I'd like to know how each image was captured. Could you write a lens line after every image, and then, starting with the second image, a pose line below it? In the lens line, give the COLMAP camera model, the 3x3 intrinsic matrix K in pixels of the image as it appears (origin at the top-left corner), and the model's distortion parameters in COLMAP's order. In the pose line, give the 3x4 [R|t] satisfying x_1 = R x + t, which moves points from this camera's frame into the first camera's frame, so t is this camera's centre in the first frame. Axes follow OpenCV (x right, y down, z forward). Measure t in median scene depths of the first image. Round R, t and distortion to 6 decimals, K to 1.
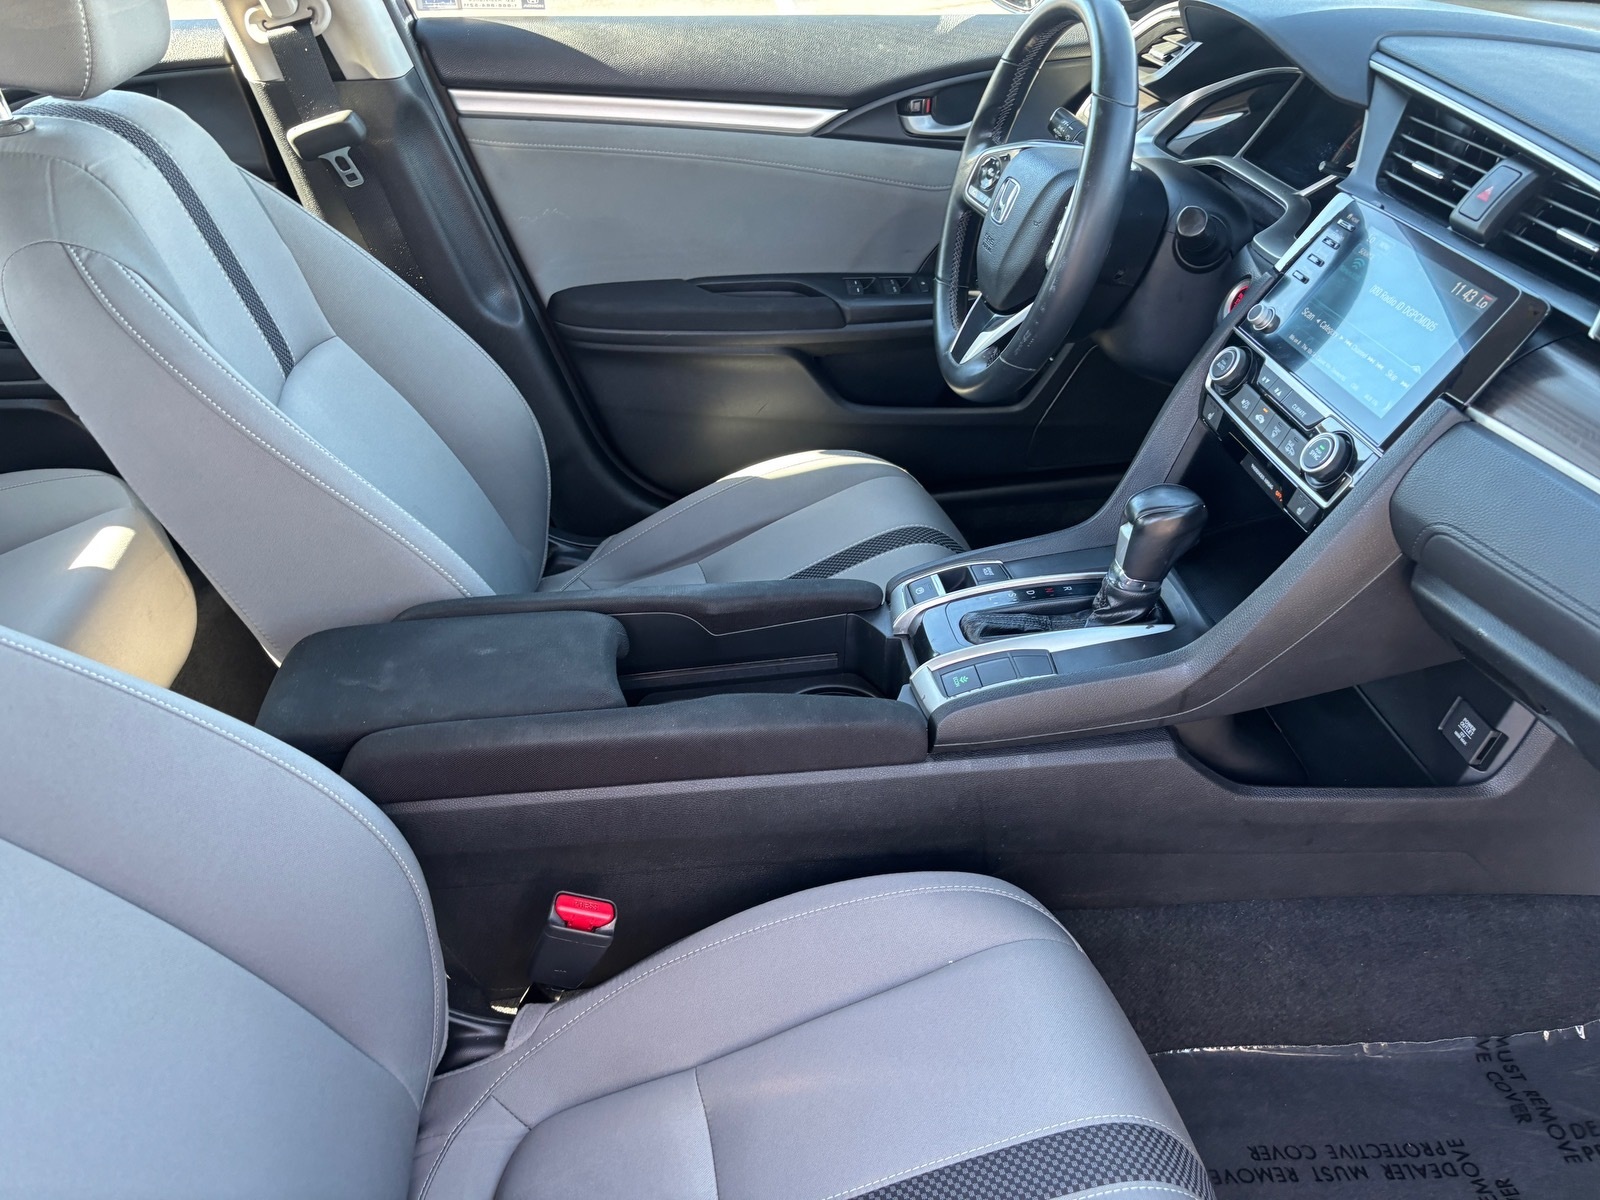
lens RADIAL K [[1218.0, 0, 804.8], [0, 1218.0, 611.7], [0, 0, 1]] dist [0.049002, -0.050348]
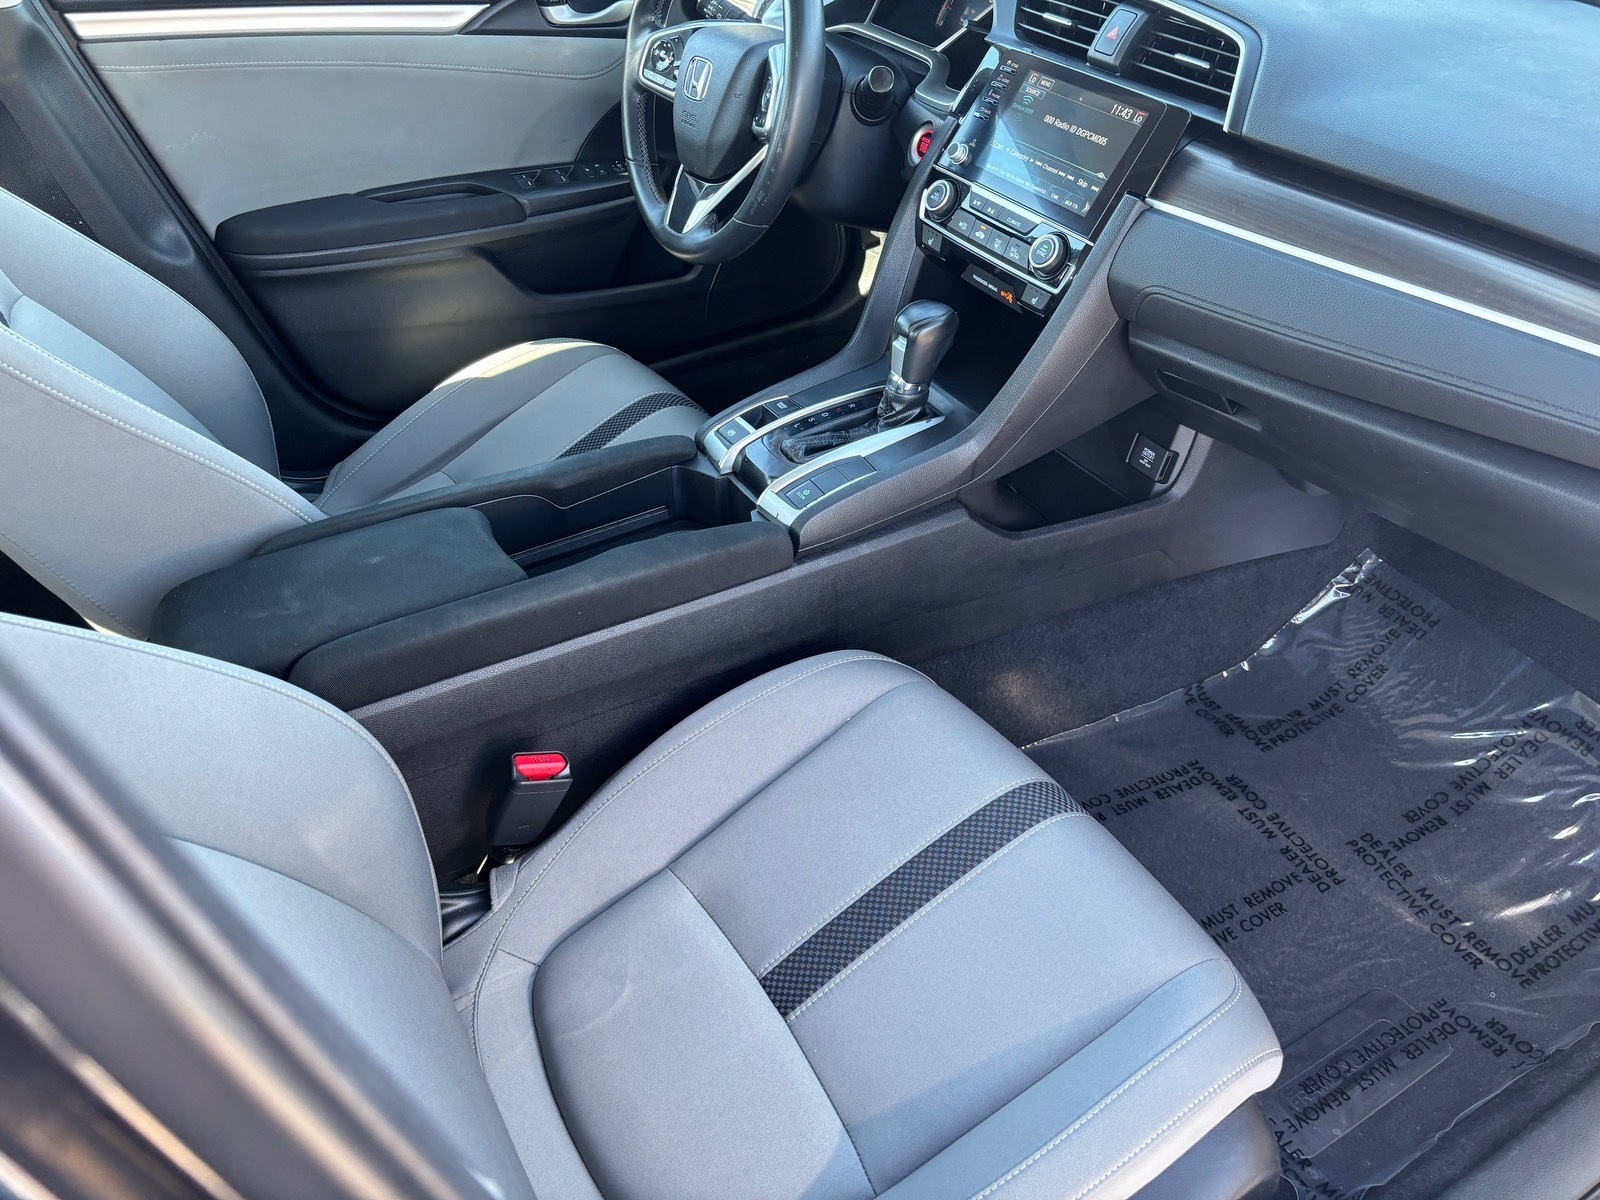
lens RADIAL K [[1219.4, 0, 800.0], [0, 1219.4, 600.0], [0, 0, 1]] dist [0.052065, -0.046520]
pose [[0.915448, -0.233136, 0.328027, -0.268041], [0.209870, 0.972057, 0.105164, 0.029828], [-0.343378, -0.027429, 0.938797, -0.104013]]
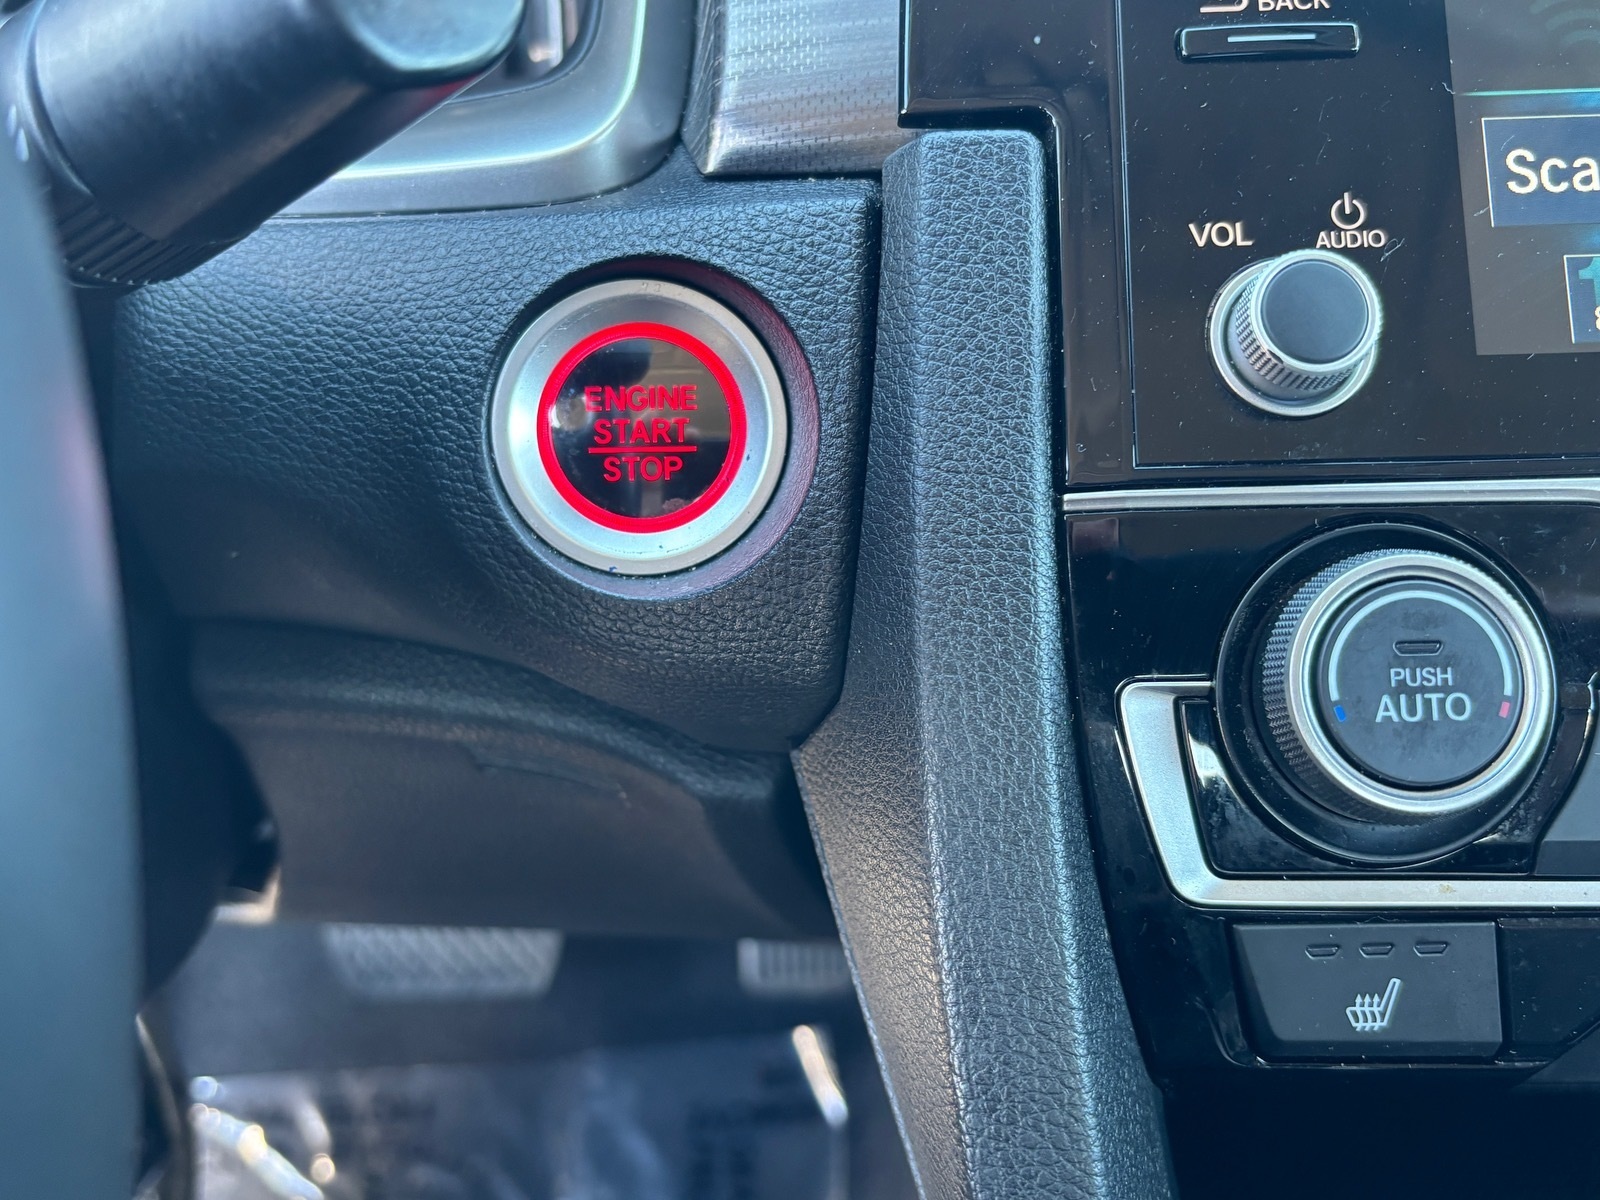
lens RADIAL K [[1555.8, 0, 806.8], [0, 1555.8, 600.1], [0, 0, 1]] dist [0.012410, 0.007091]
pose [[0.125640, -0.449679, 0.884310, 0.169805], [0.574530, 0.759666, 0.304669, -0.301309], [-0.808783, 0.469784, 0.353798, 0.966924]]
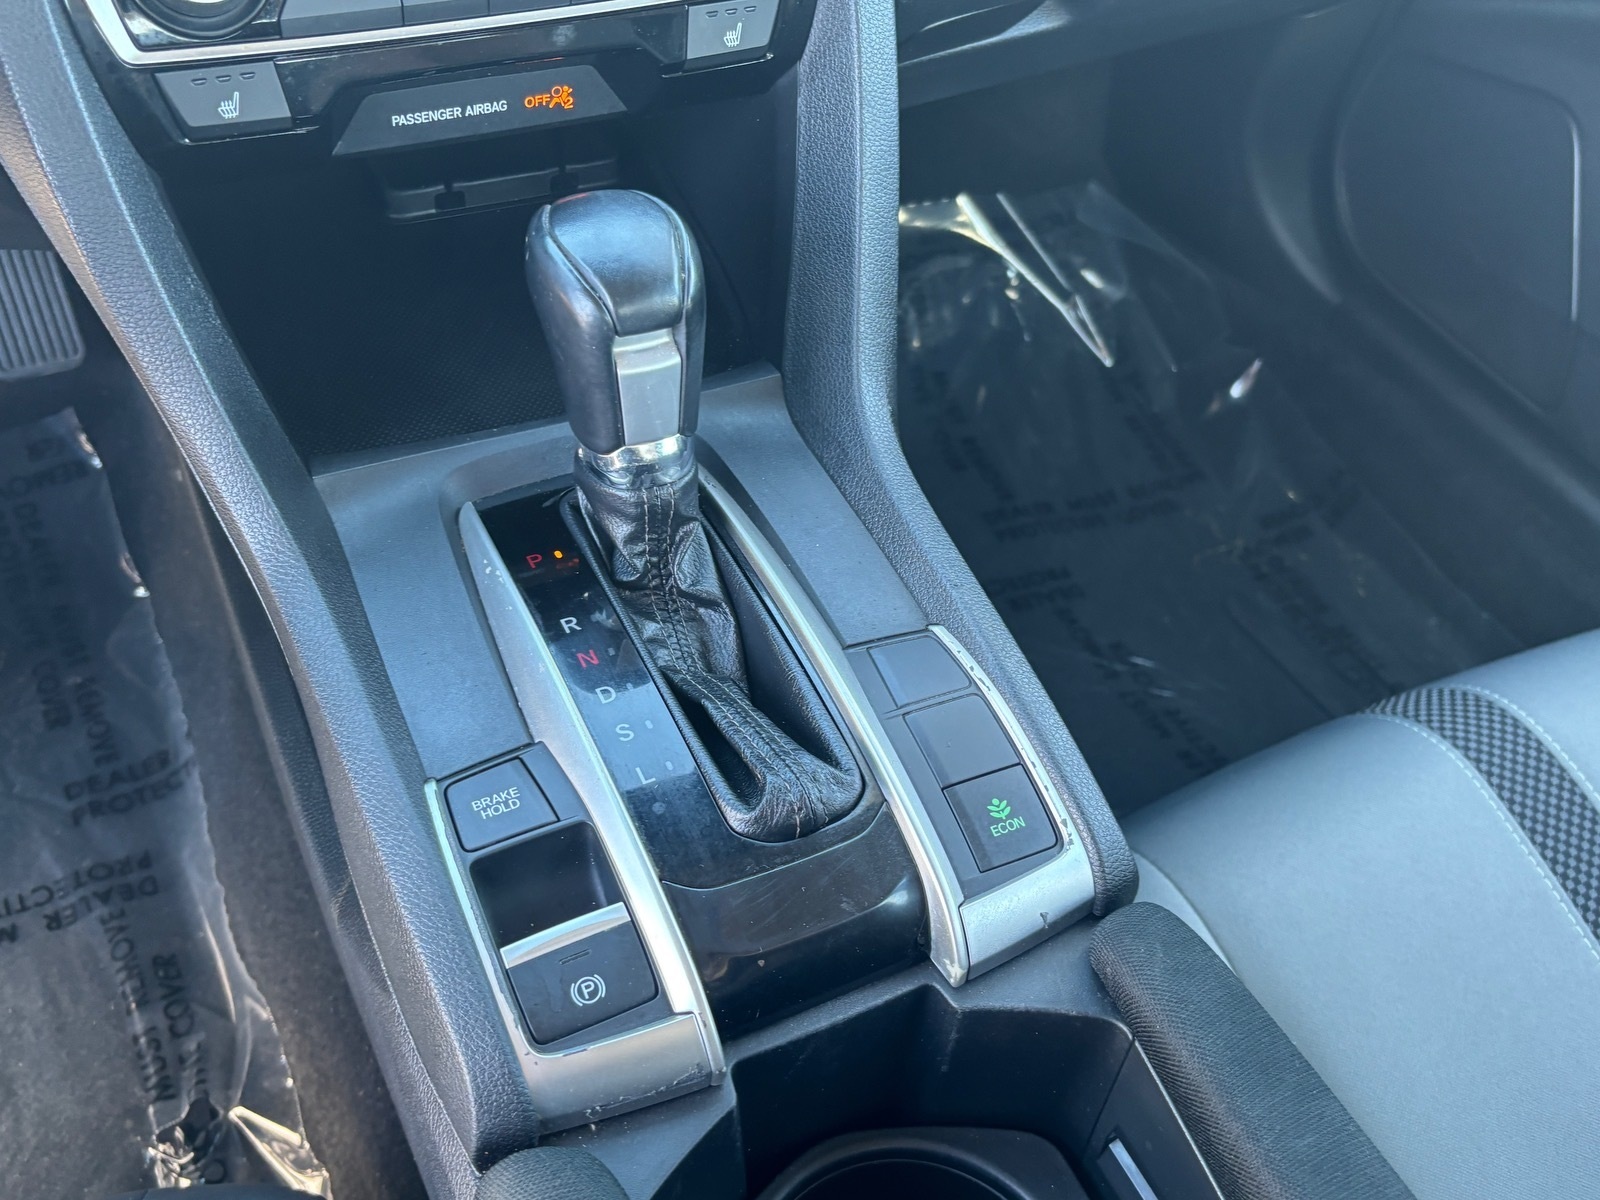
lens RADIAL K [[1555.8, 0, 806.8], [0, 1555.8, 600.1], [0, 0, 1]] dist [0.012410, 0.007091]
pose [[-0.332435, -0.670862, 0.662897, -0.125761], [0.459836, 0.498375, 0.734965, -0.347112], [-0.823431, 0.549151, 0.142809, 0.877915]]
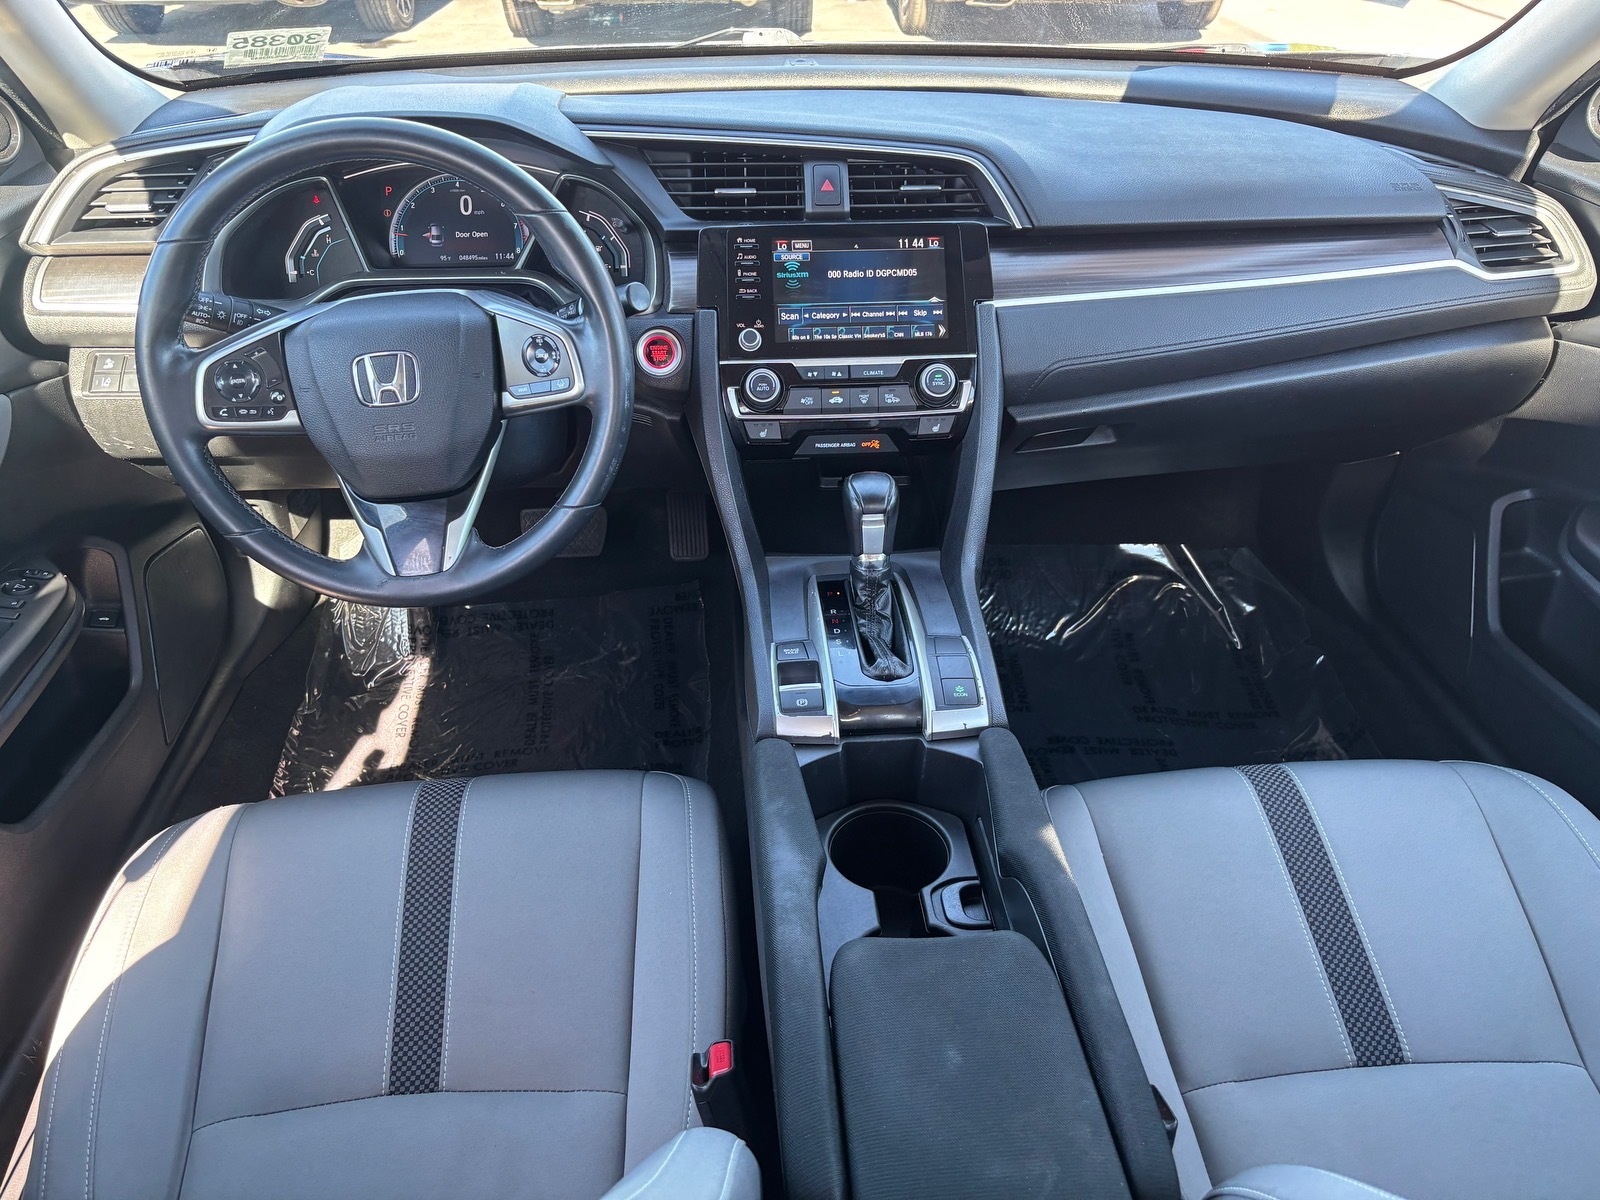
lens RADIAL K [[1219.4, 0, 800.0], [0, 1219.4, 600.0], [0, 0, 1]] dist [0.052065, -0.046520]
pose [[0.045769, -0.510823, 0.858467, -0.716691], [0.552327, 0.729003, 0.404339, -0.486002], [-0.832370, 0.455648, 0.315507, 0.688780]]
